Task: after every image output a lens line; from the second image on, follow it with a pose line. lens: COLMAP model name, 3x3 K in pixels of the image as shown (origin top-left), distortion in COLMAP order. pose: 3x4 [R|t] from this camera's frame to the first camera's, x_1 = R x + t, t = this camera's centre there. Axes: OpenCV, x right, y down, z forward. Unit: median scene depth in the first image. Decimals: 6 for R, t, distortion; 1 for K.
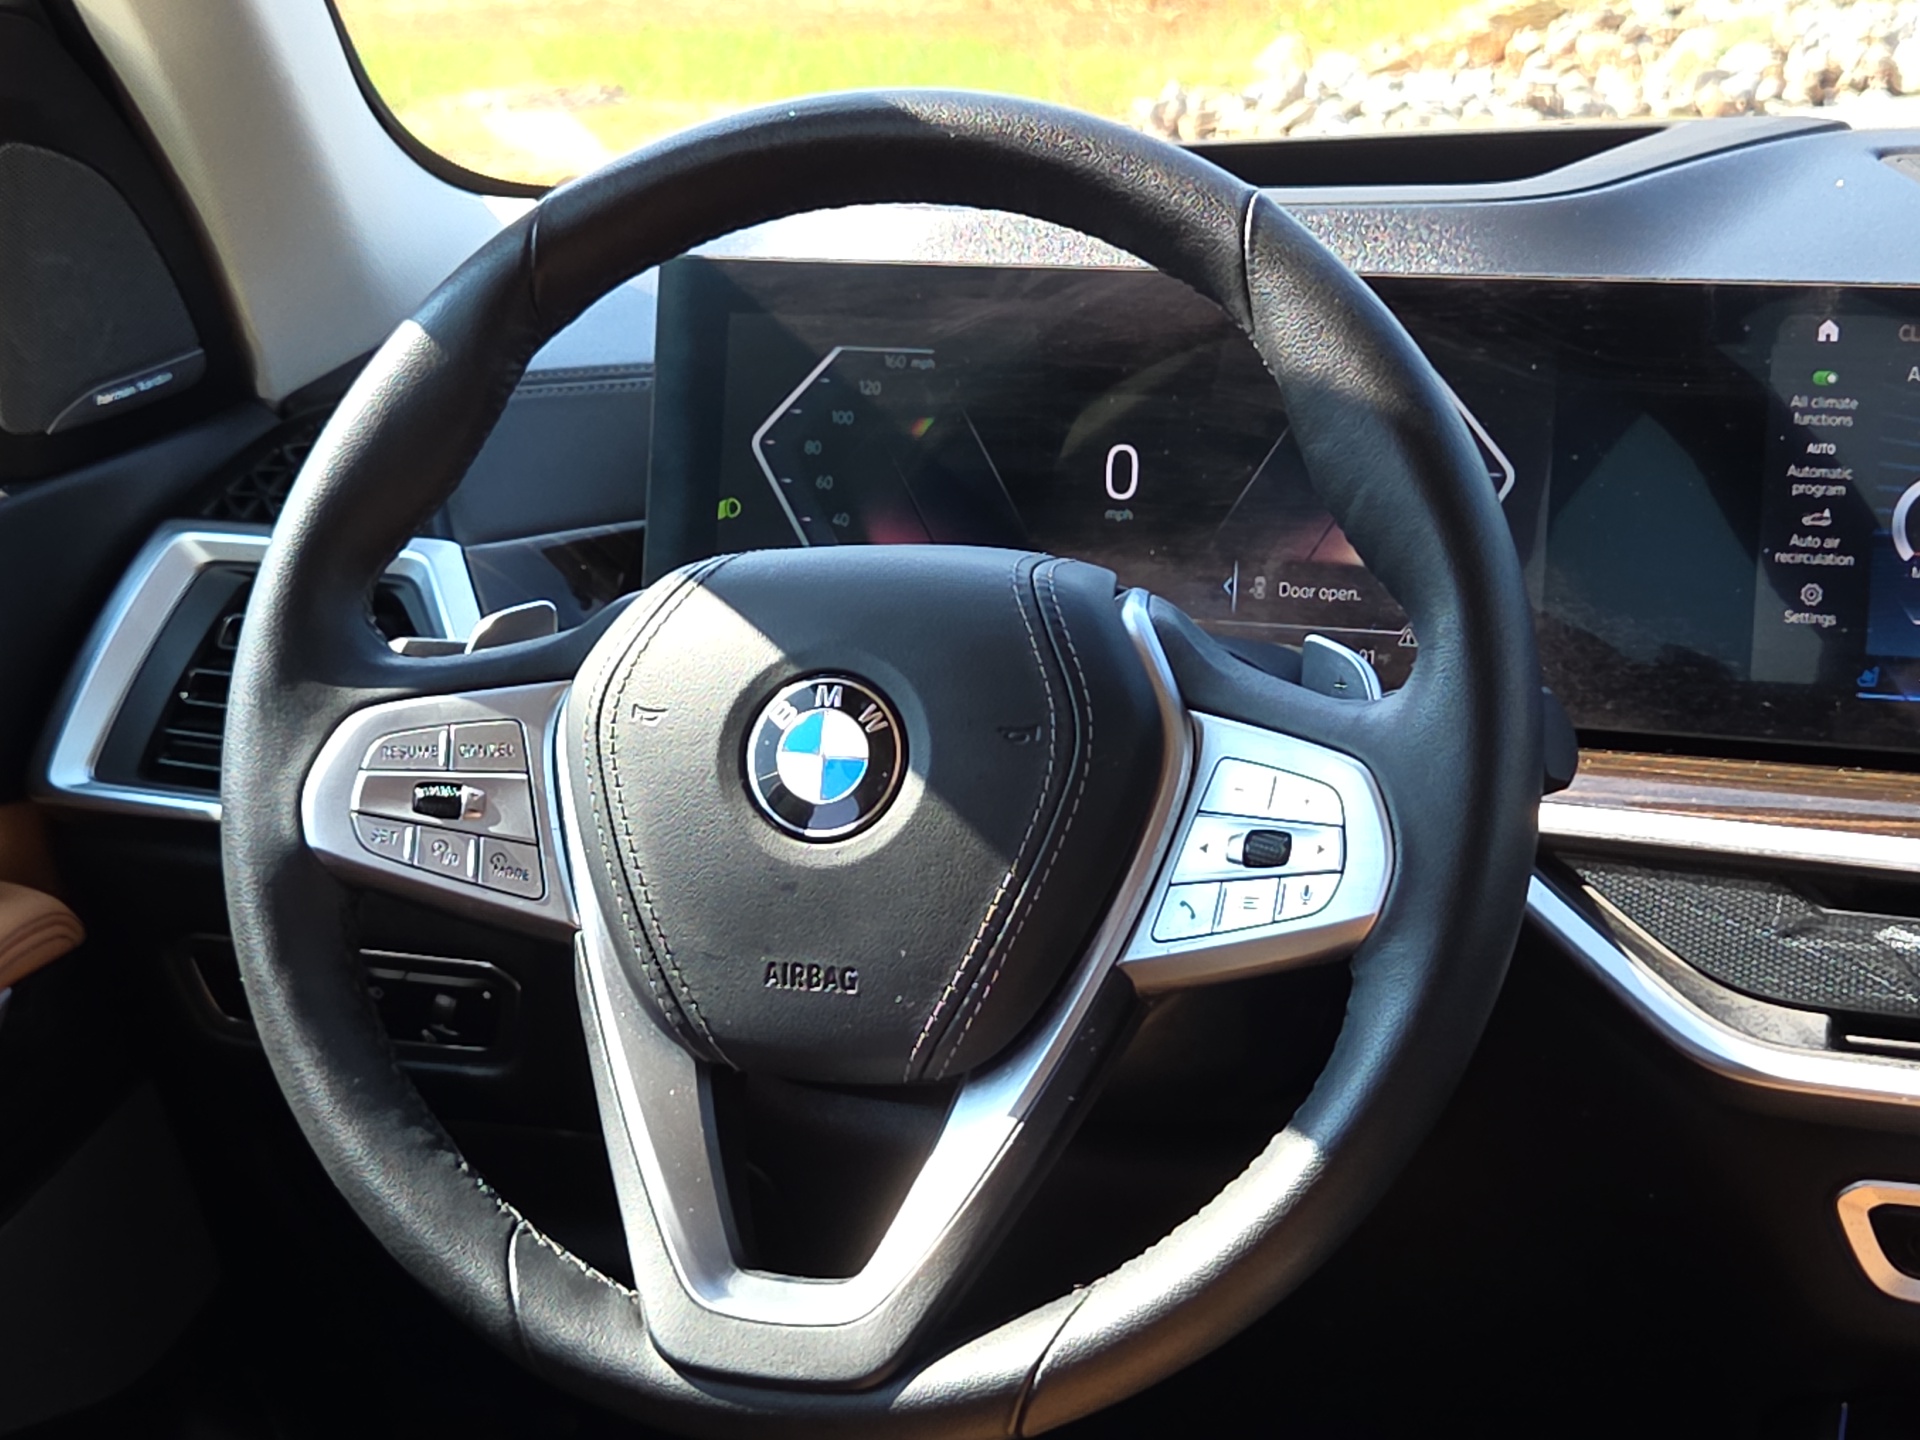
lens RADIAL K [[4012.3, 0, 892.7], [0, 4012.3, 721.2], [0, 0, 1]] dist [0.053768, -0.256582]
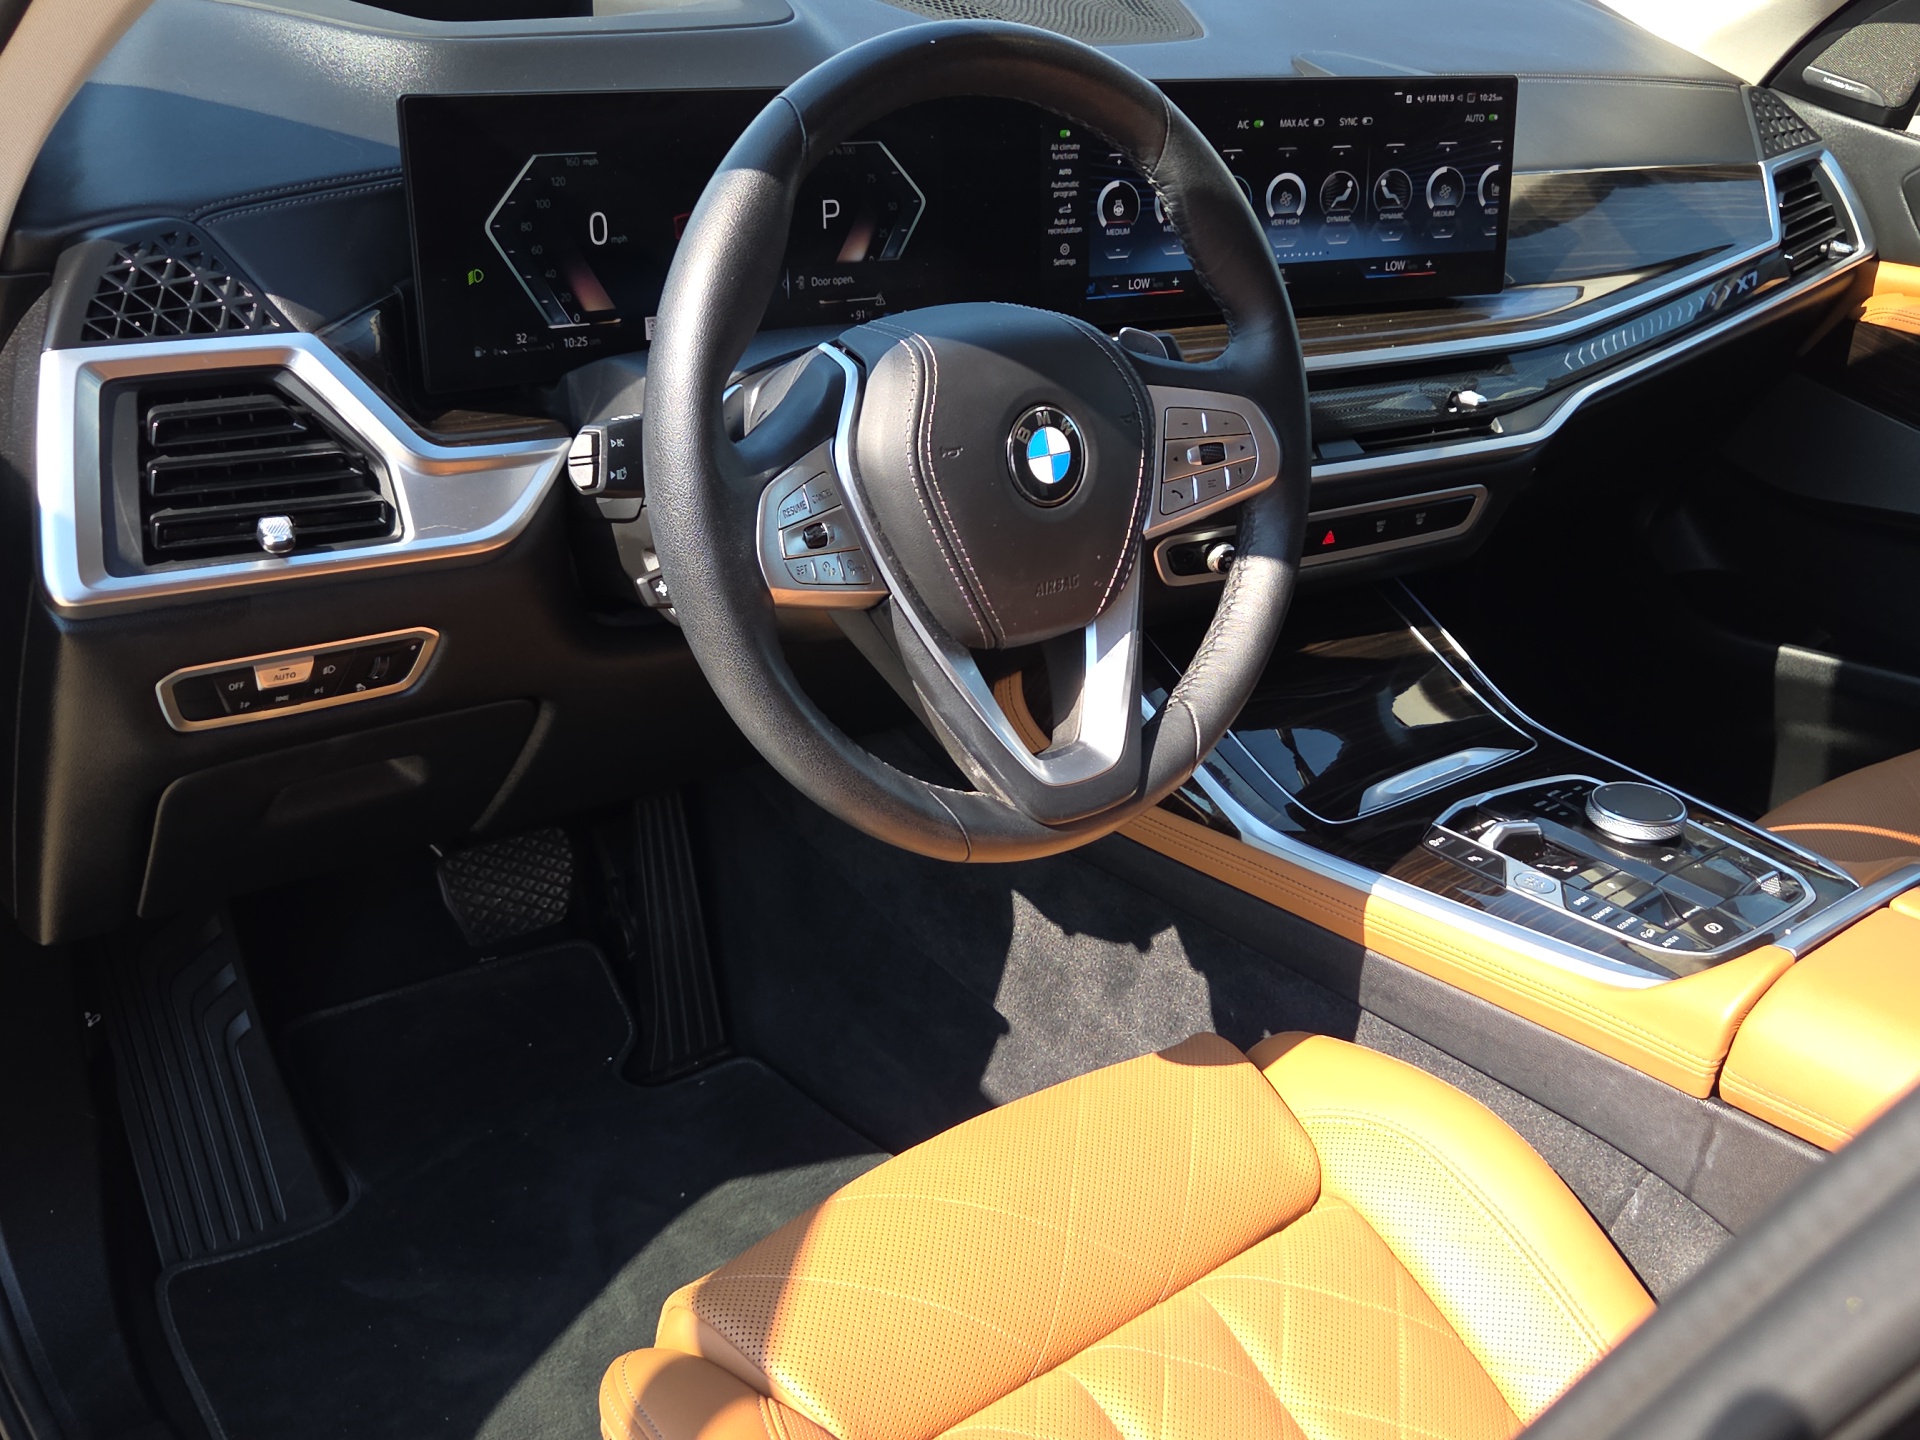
lens RADIAL K [[2043.8, 0, 1003.0], [0, 2043.8, 721.7], [0, 0, 1]] dist [0.005217, -0.003104]
pose [[0.511696, -0.326563, 0.794685, -0.706215], [0.070336, 0.937766, 0.340071, -0.169919], [-0.856283, -0.118118, 0.502820, 0.548511]]
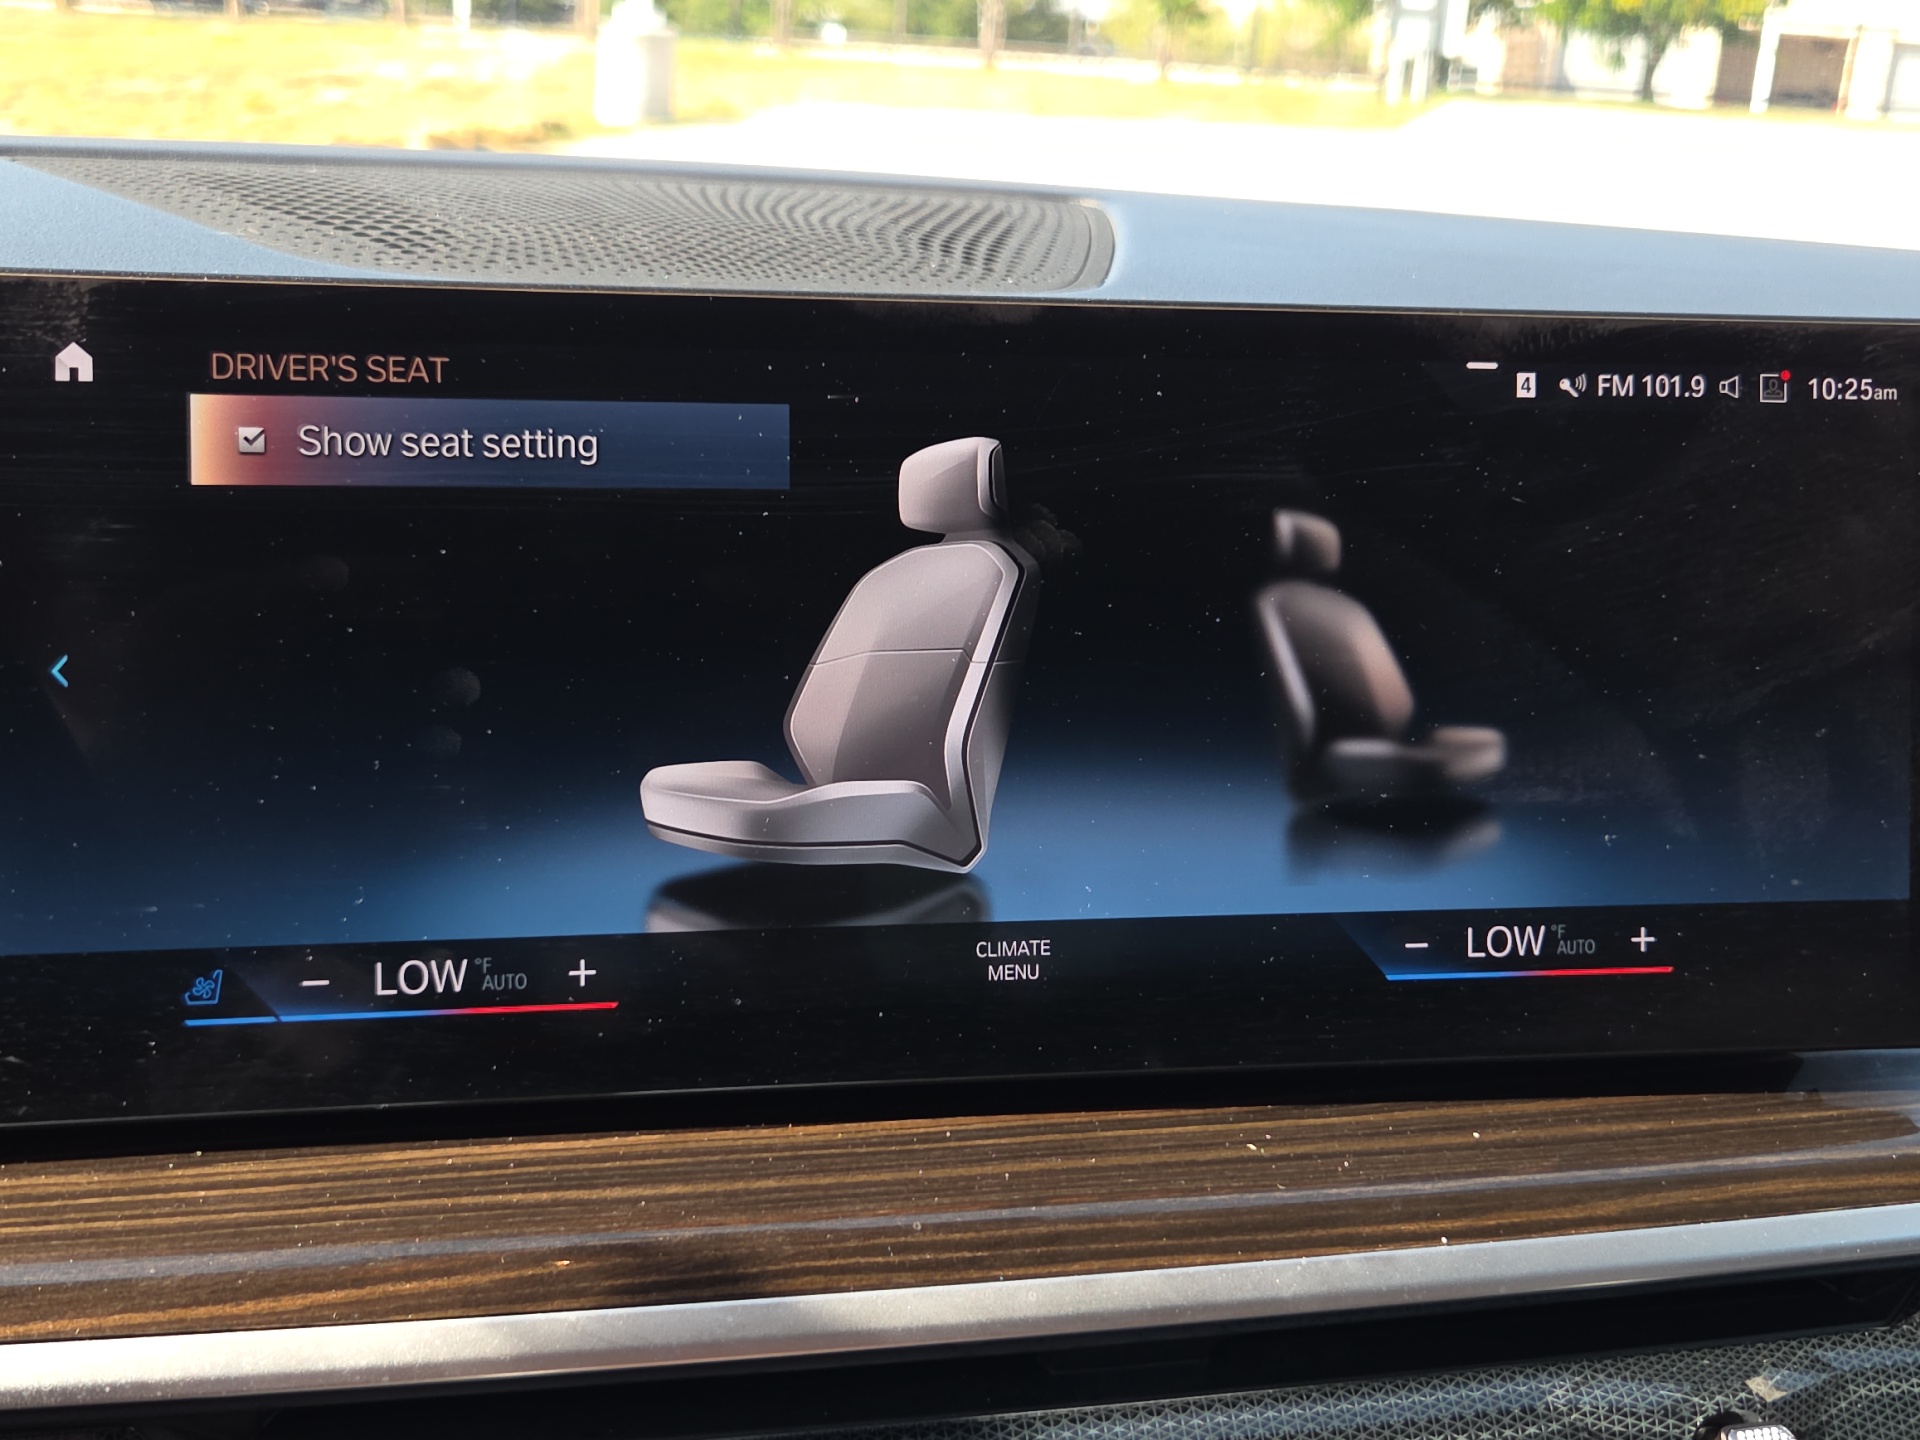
lens RADIAL K [[2361.1, 0, 985.4], [0, 2361.1, 689.7], [0, 0, 1]] dist [0.001026, -0.046516]
pose [[0.746011, -0.077917, 0.661360, 0.121003], [0.074320, 0.996669, 0.033588, -0.059593], [-0.661773, 0.024096, 0.749317, 0.743740]]
